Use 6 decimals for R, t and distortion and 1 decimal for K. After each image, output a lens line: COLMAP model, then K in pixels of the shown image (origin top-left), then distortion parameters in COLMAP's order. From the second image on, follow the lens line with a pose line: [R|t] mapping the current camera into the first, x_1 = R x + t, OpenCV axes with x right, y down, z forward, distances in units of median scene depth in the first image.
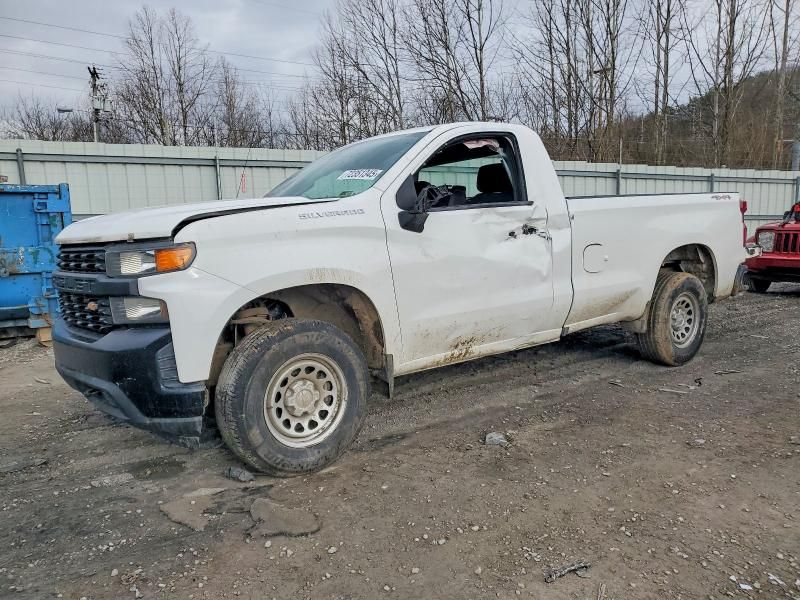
lens RADIAL K [[633.7, 0, 397.6], [0, 633.7, 305.0], [0, 0, 1]] dist [0.011678, -0.003839]
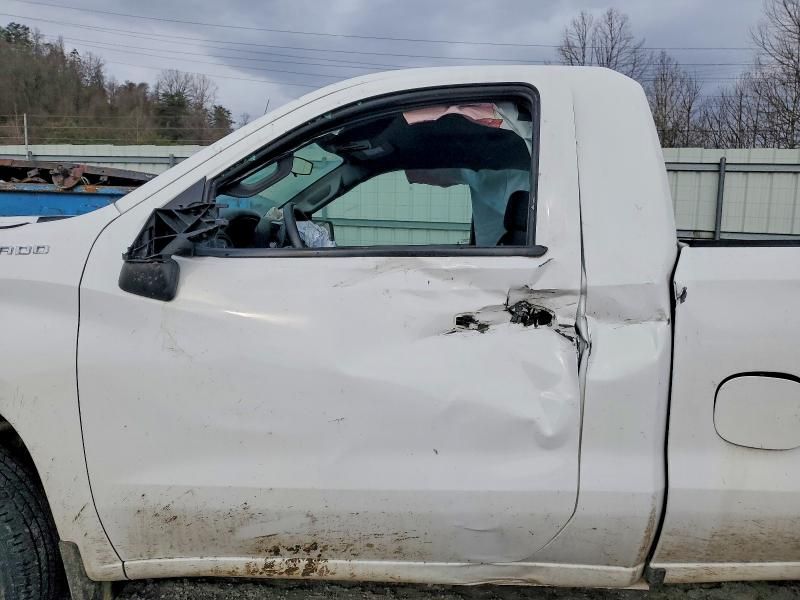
lens RADIAL K [[633.7, 0, 400.4], [0, 633.7, 291.9], [0, 0, 1]] dist [0.011678, -0.003839]
pose [[0.780908, 0.111973, -0.614528, 0.396115], [-0.128152, 0.991594, 0.017828, -0.131369], [0.611358, 0.064831, 0.788694, 0.631827]]
